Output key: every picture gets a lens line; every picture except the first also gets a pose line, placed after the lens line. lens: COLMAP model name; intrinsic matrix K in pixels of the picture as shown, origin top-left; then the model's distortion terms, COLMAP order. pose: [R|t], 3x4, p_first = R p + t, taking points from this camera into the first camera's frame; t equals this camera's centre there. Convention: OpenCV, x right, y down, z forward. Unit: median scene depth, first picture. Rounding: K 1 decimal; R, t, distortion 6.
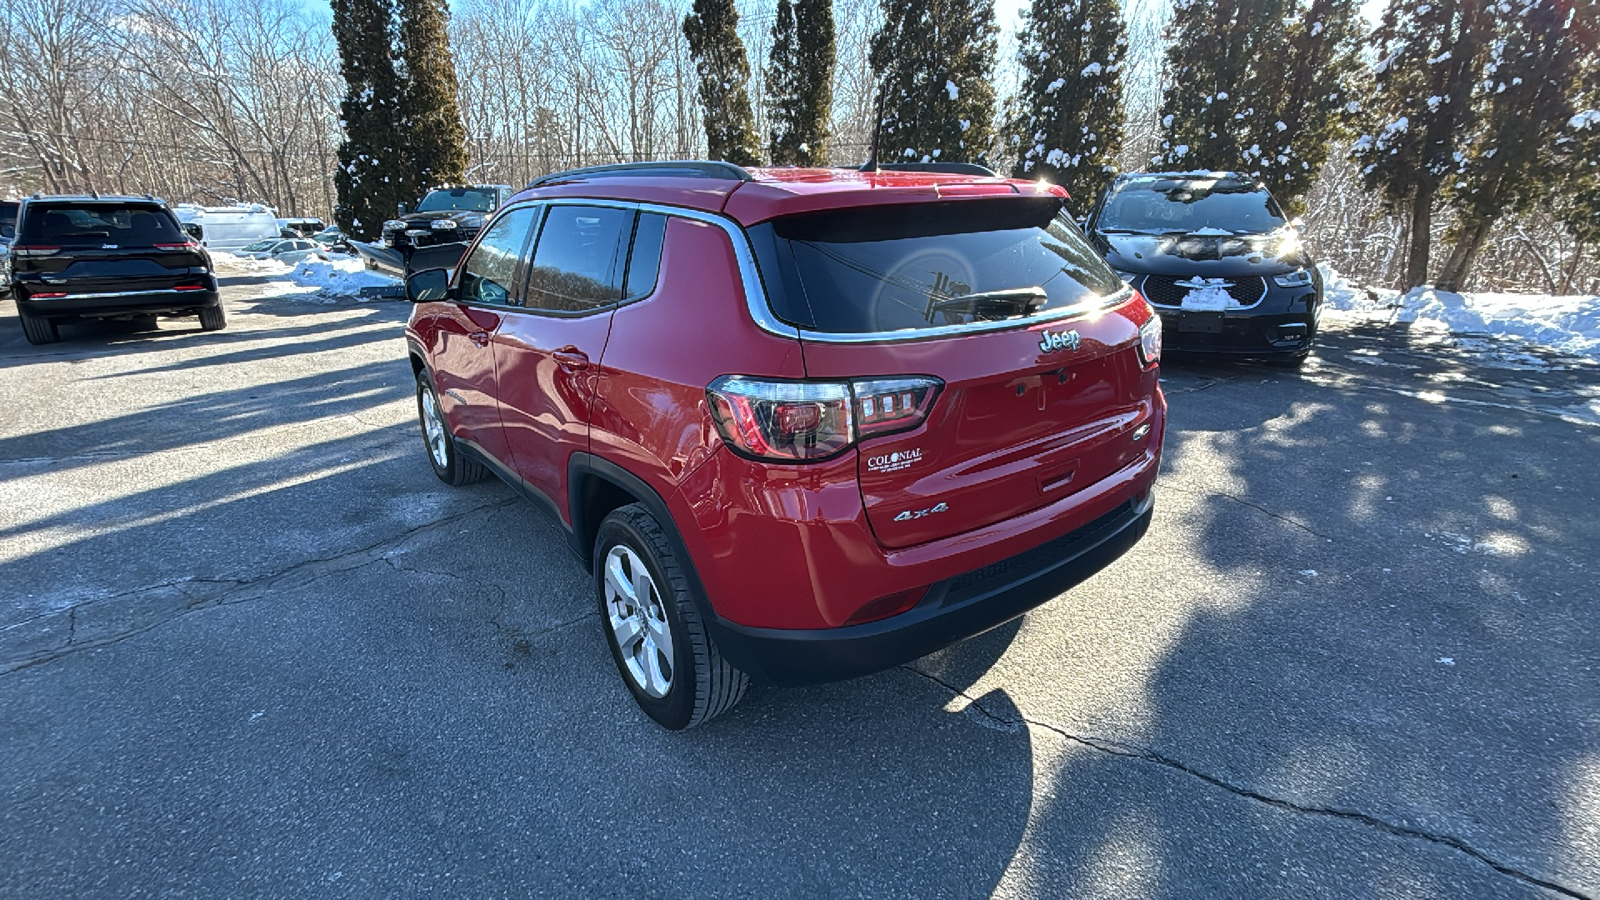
lens RADIAL K [[738.4, 0, 795.0], [0, 738.4, 452.9], [0, 0, 1]] dist [-0.001993, 0.000309]
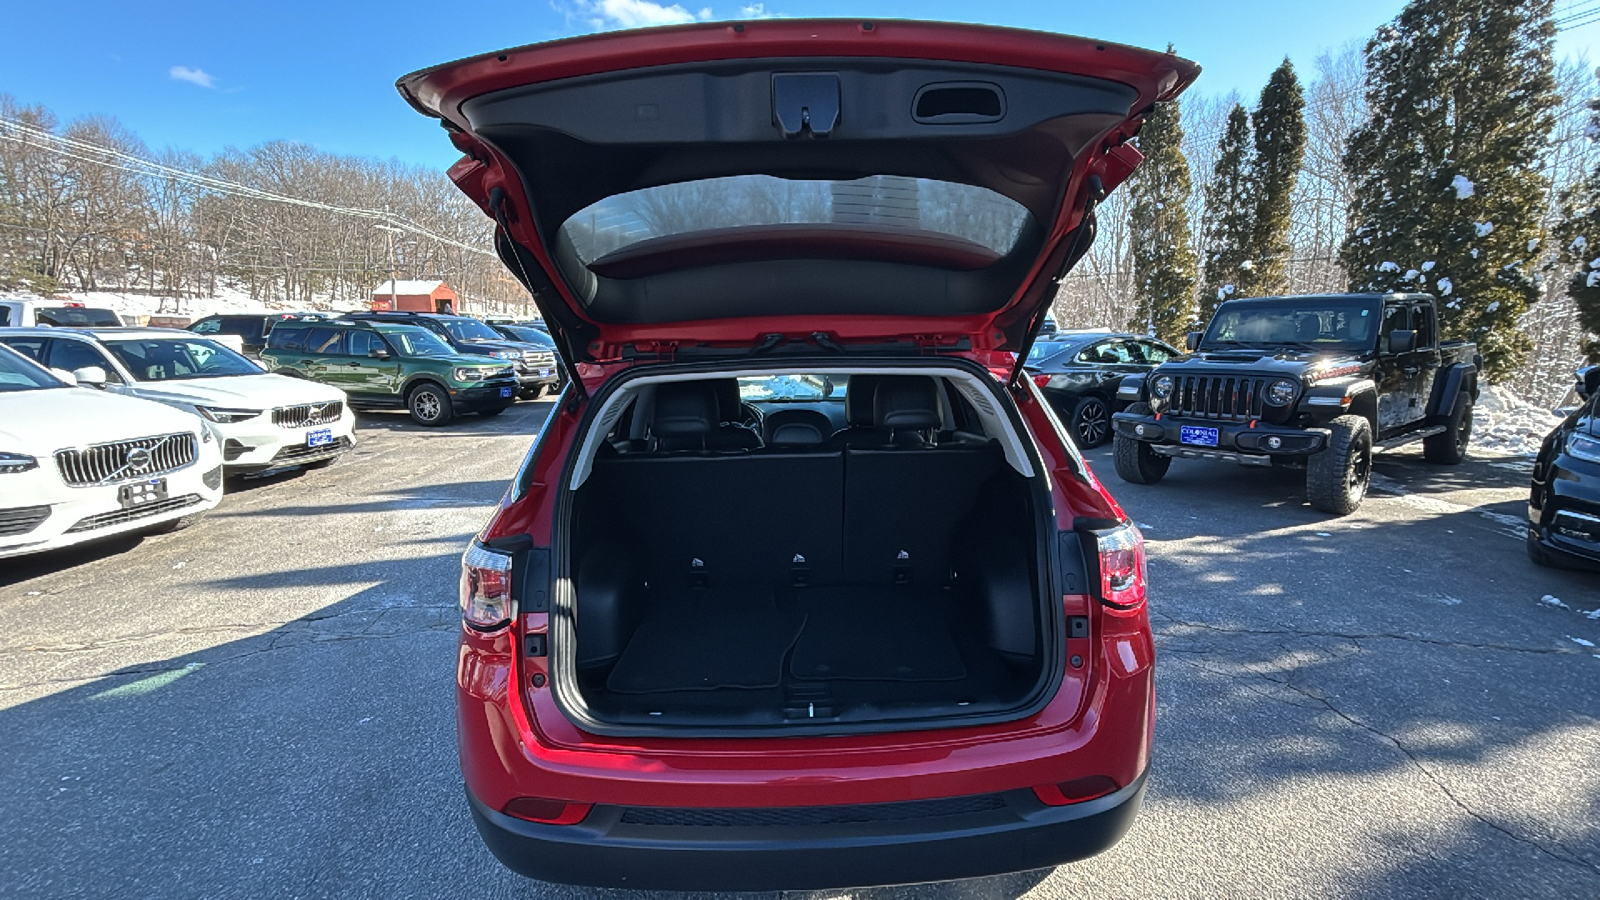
lens RADIAL K [[738.4, 0, 800.9], [0, 738.4, 454.0], [0, 0, 1]] dist [-0.001993, 0.000309]
pose [[0.816921, 0.101037, -0.567831, 0.099682], [-0.182924, 0.979095, -0.088952, -0.022993], [0.546973, 0.176537, 0.818325, 0.041436]]
